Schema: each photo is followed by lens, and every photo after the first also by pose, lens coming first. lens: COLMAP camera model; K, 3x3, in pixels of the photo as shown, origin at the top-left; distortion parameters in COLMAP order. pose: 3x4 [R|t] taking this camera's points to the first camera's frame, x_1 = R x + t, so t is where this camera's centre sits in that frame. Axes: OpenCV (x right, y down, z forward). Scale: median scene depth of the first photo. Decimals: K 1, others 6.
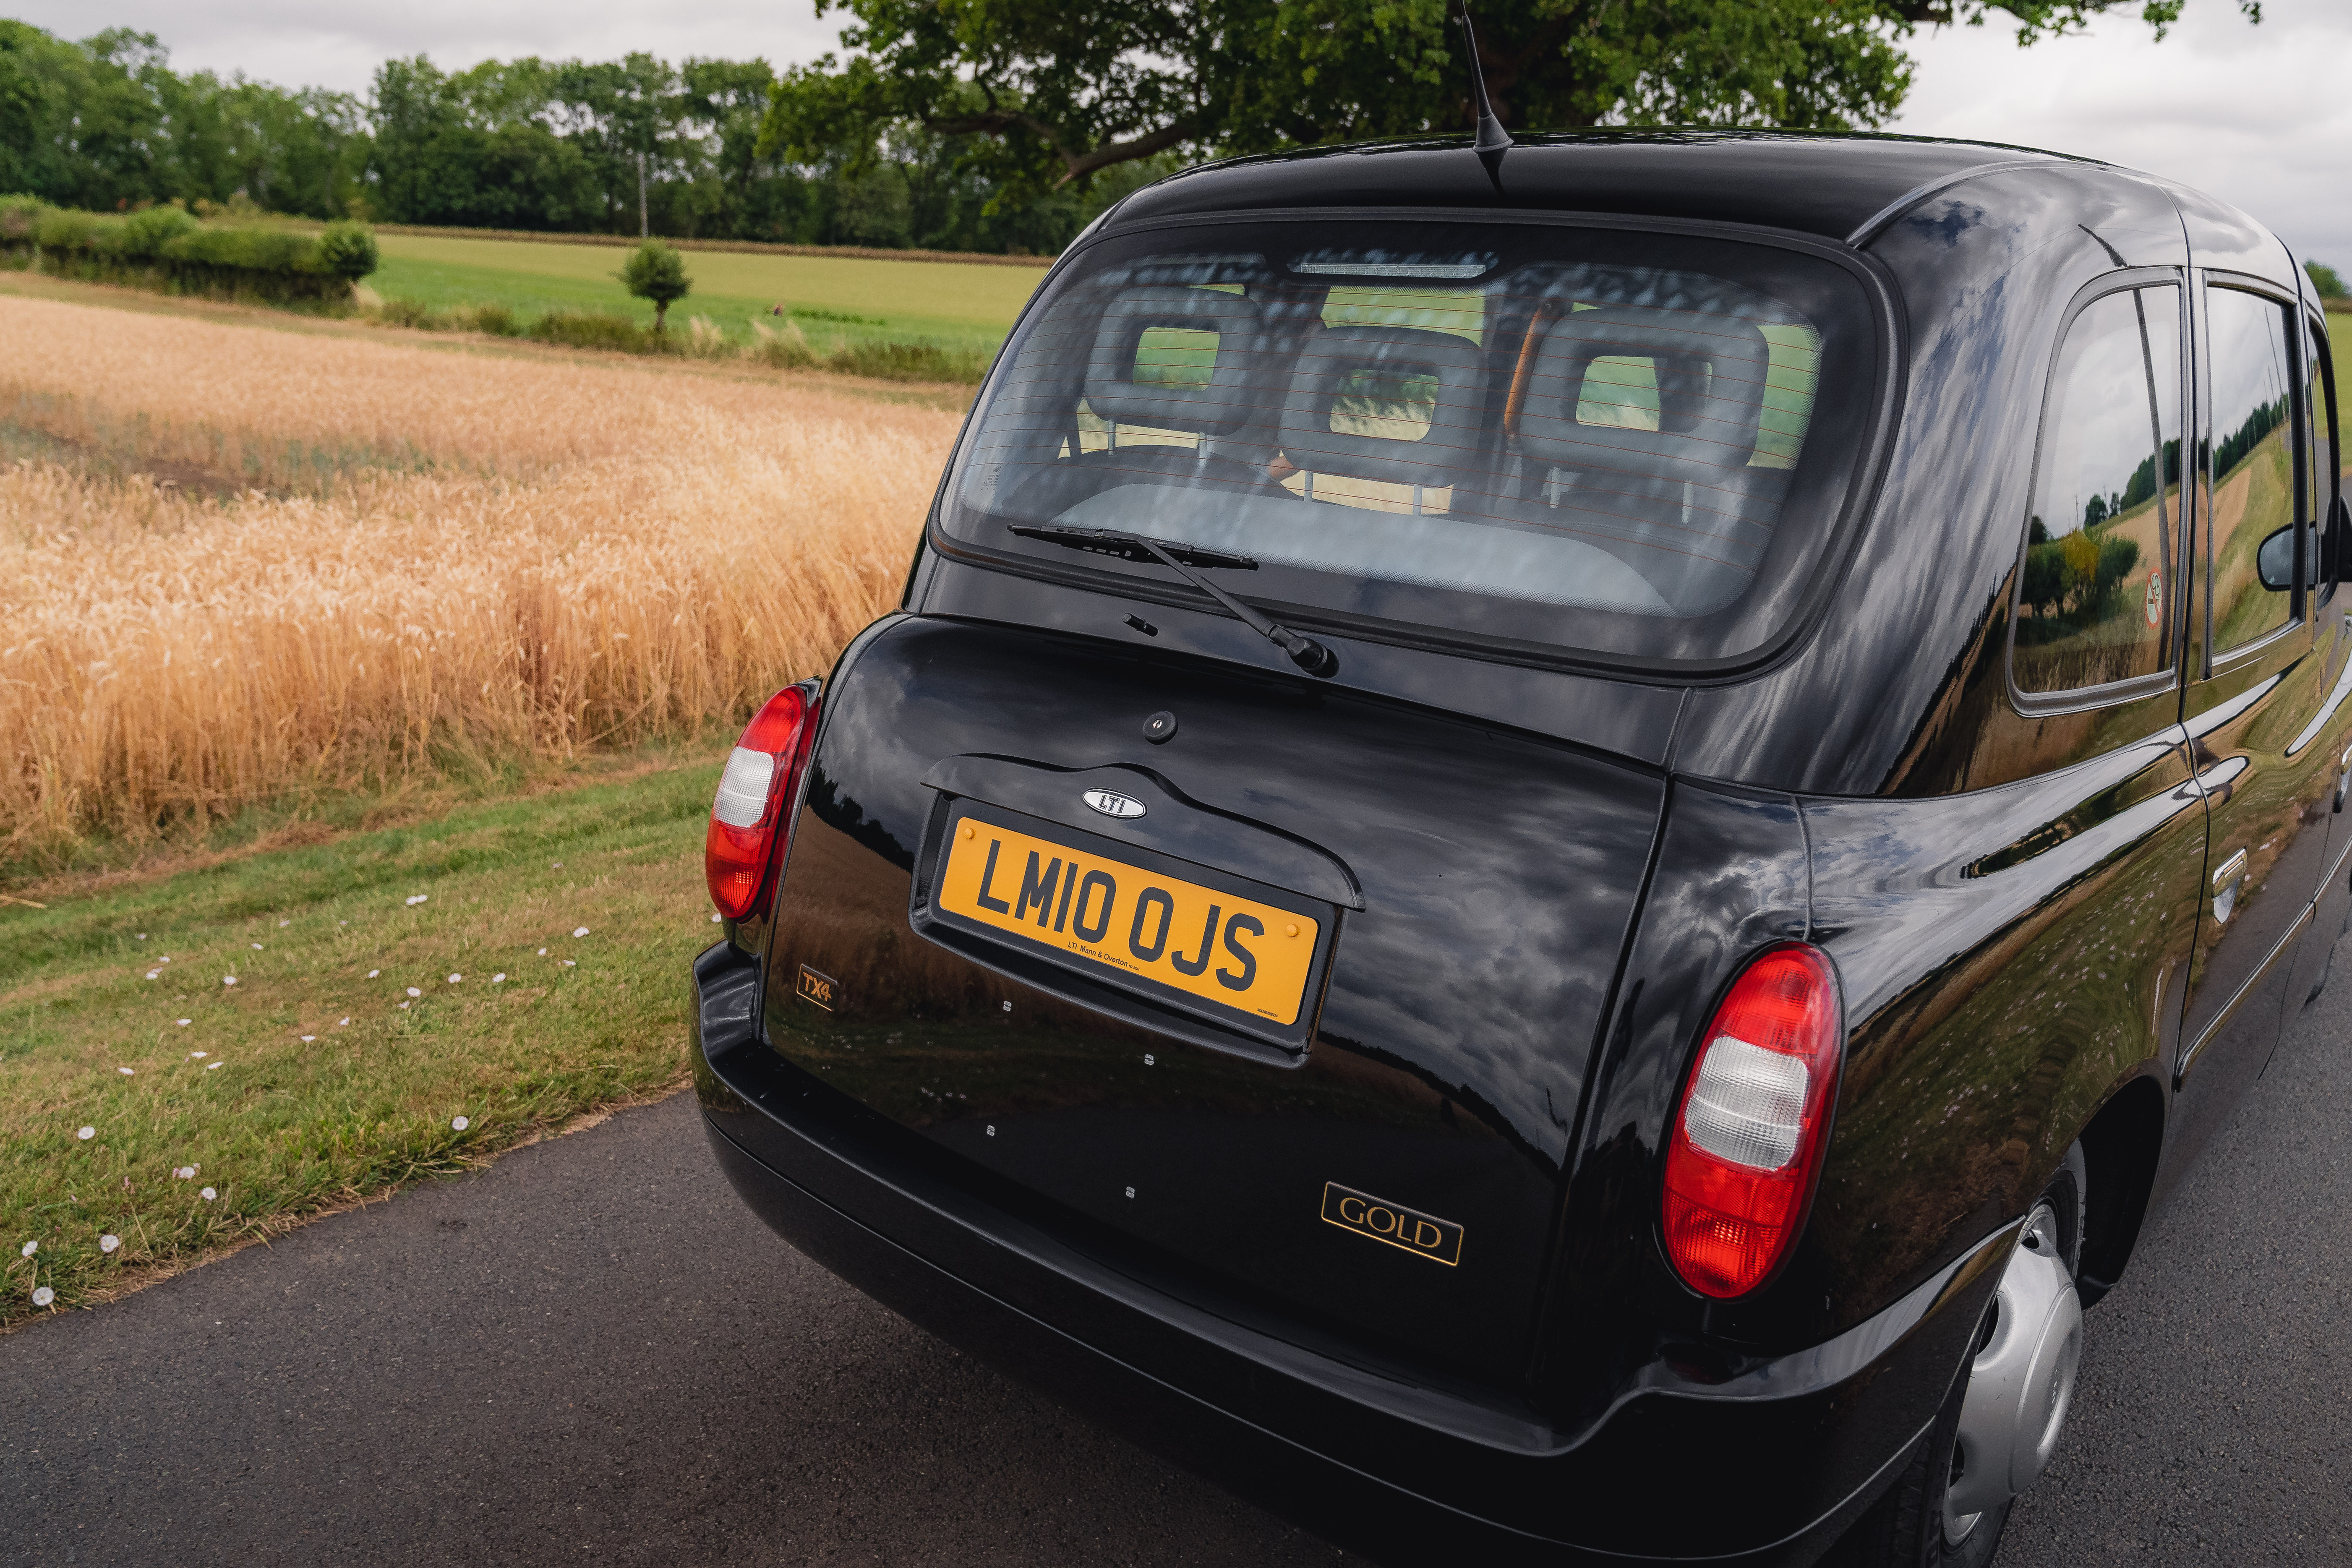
lens RADIAL K [[1990.7, 0, 1123.8], [0, 1990.7, 711.4], [0, 0, 1]] dist [-0.055509, -0.000571]
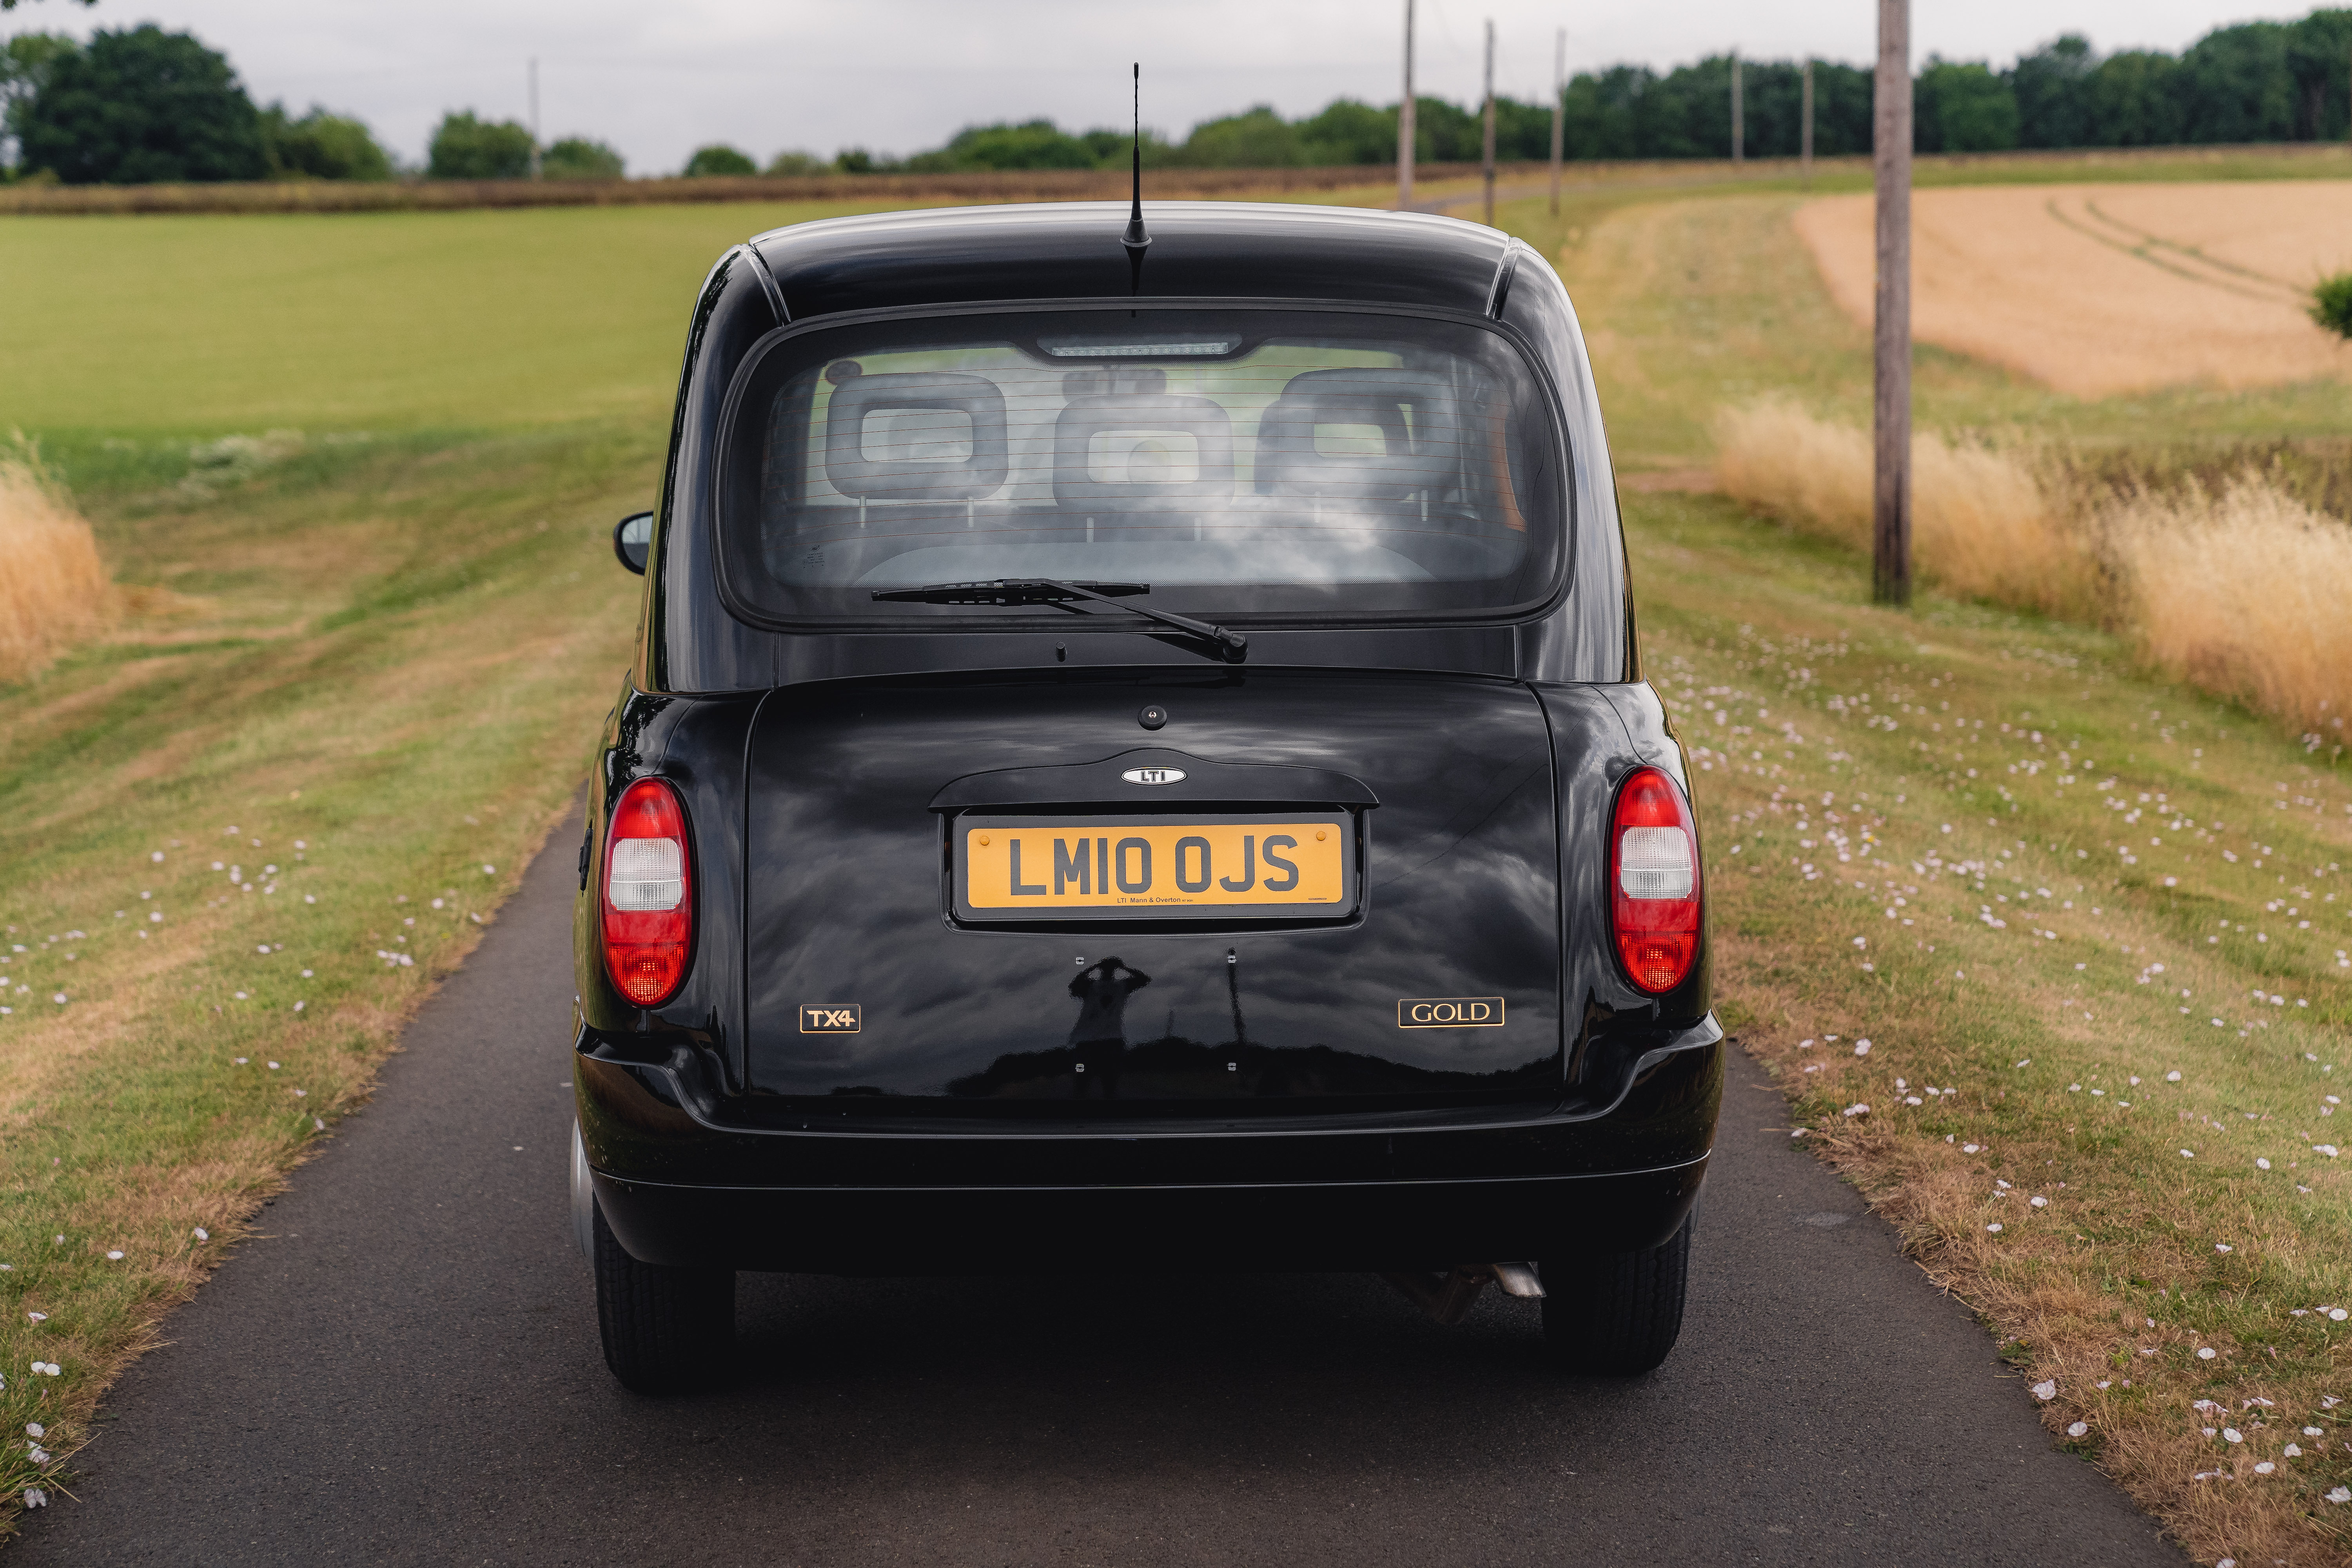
lens RADIAL K [[4615.9, 0, 1168.9], [0, 4615.9, 692.4], [0, 0, 1]] dist [0.008969, 0.122597]
pose [[0.755064, -0.117002, 0.645127, -1.807318], [0.186616, 0.981602, -0.040391, 0.109236], [-0.628532, 0.150888, 0.763007, -1.212570]]
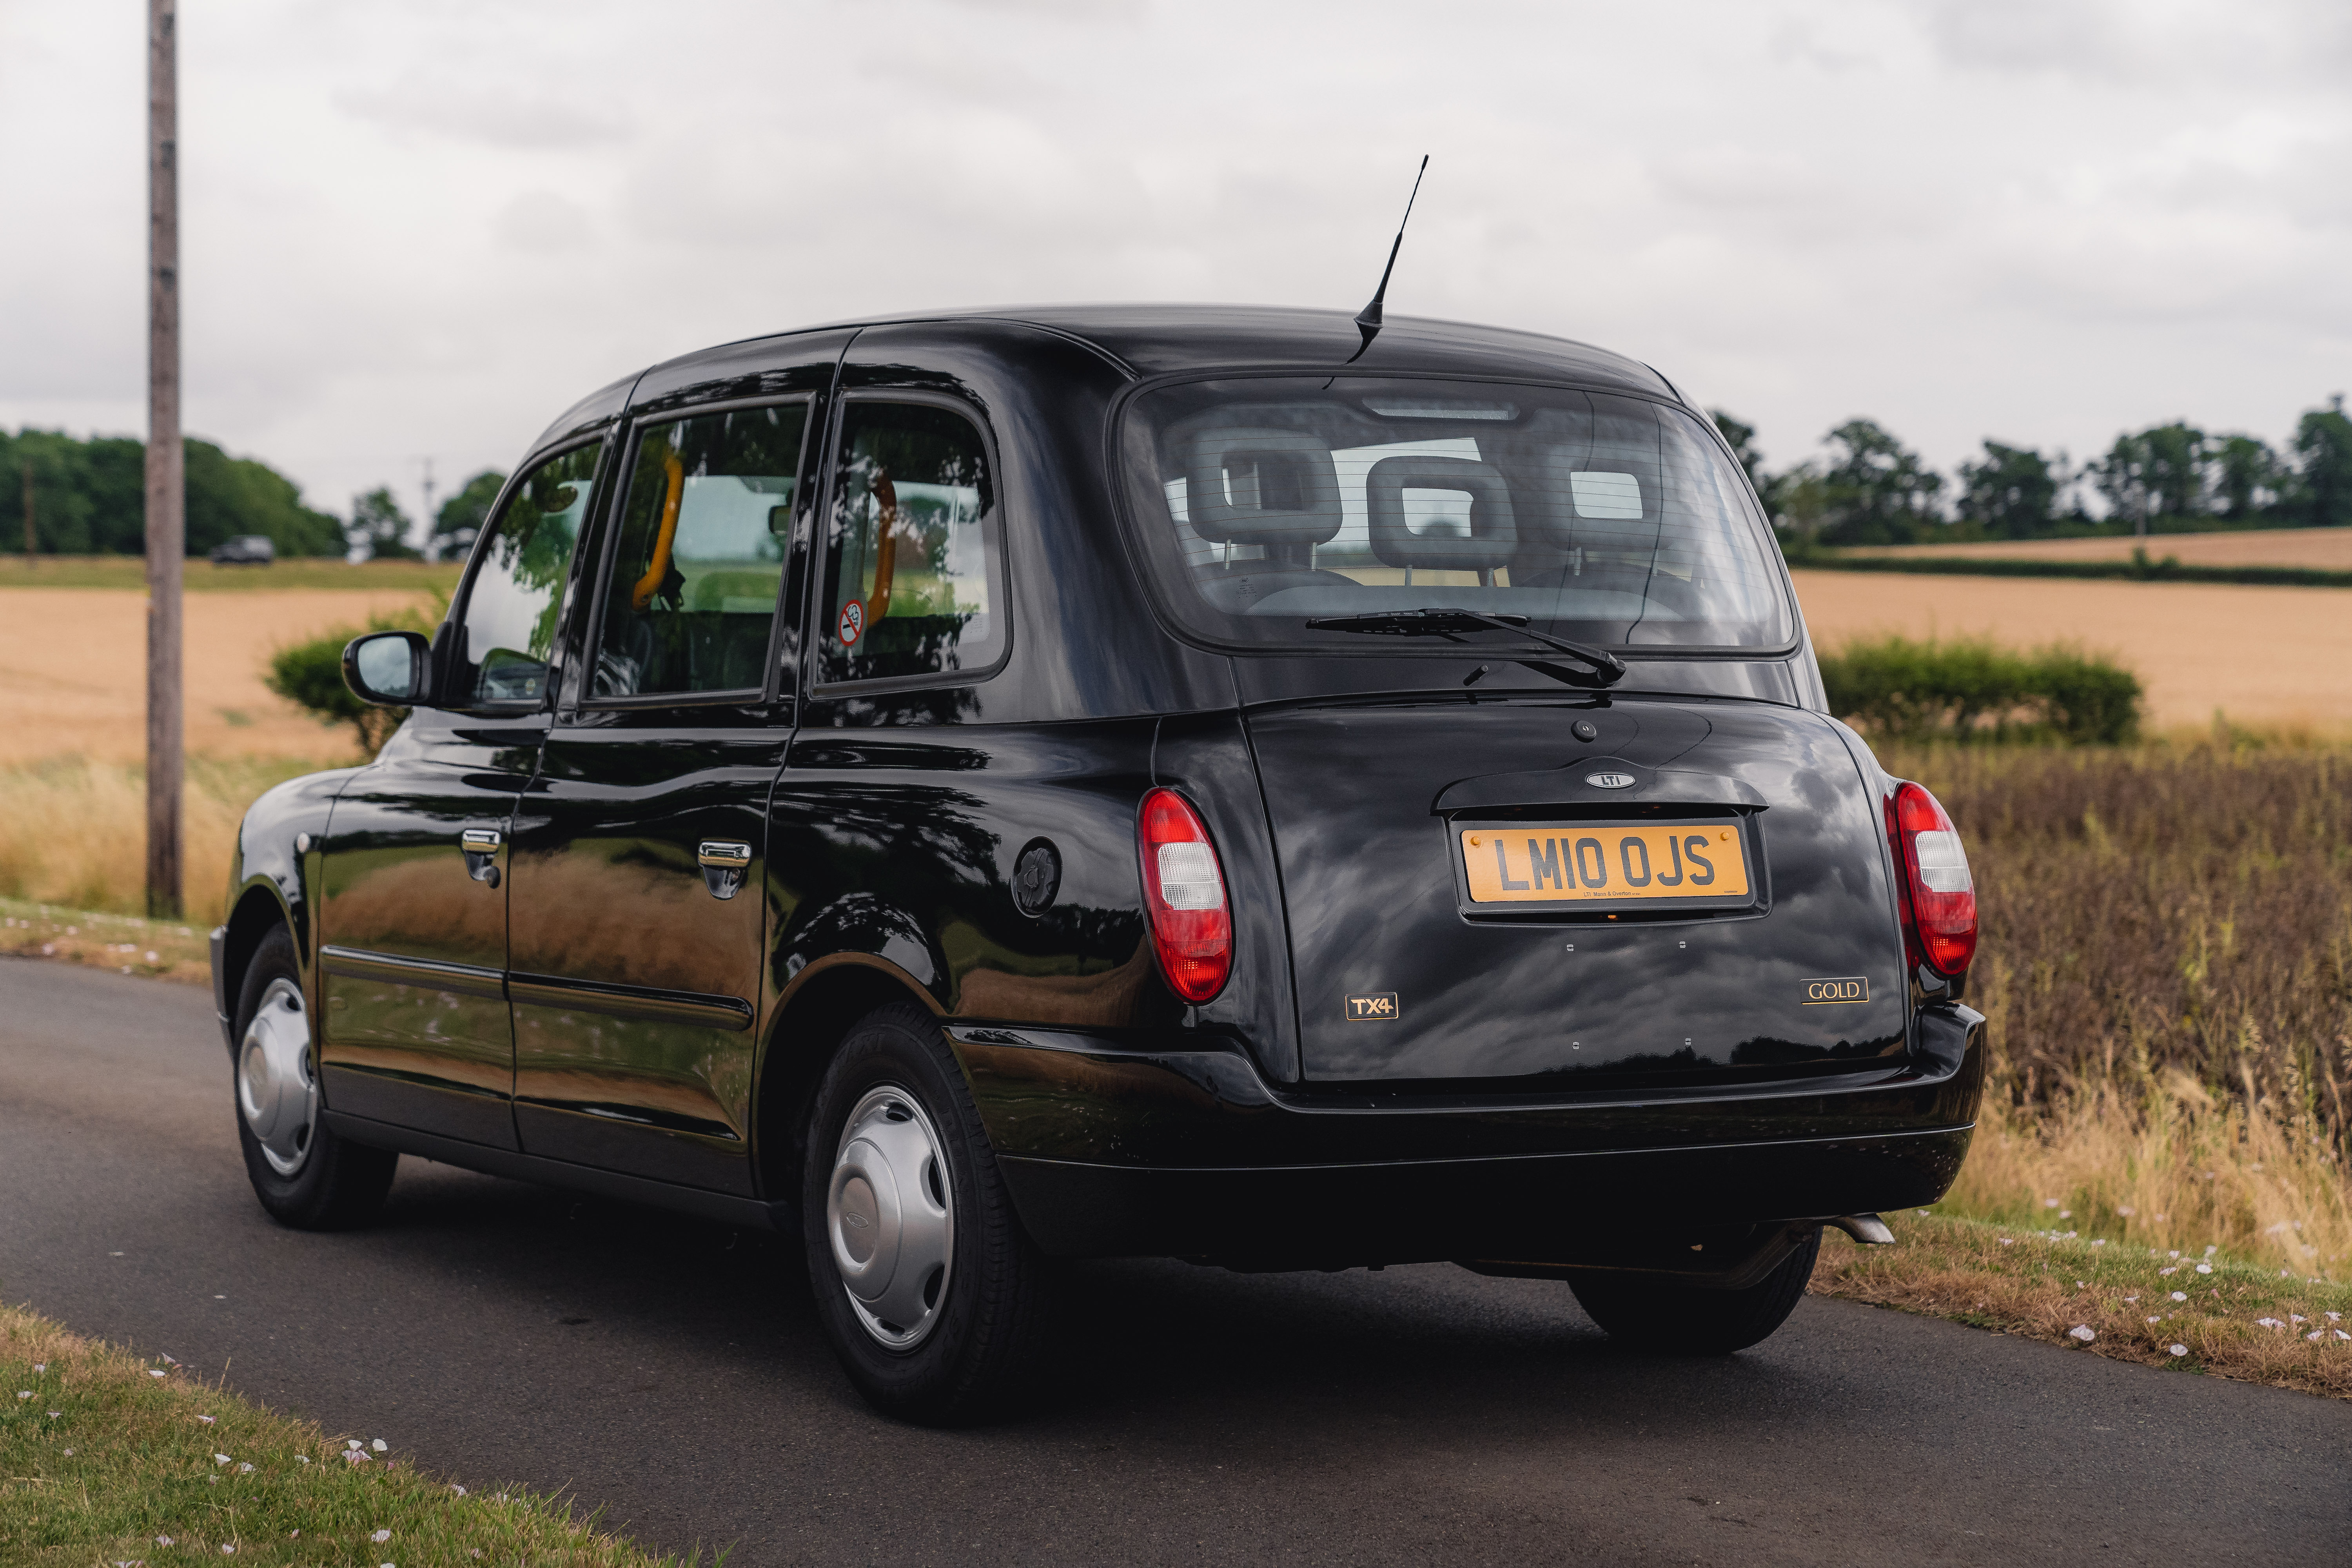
lens RADIAL K [[4615.9, 0, 1168.9], [0, 4615.9, 692.4], [0, 0, 1]] dist [0.008969, 0.122597]
pose [[0.325747, -0.048954, 0.944189, -3.021736], [0.213937, 0.976573, -0.023175, -0.005411], [-0.920934, 0.209546, 0.328588, 0.191614]]
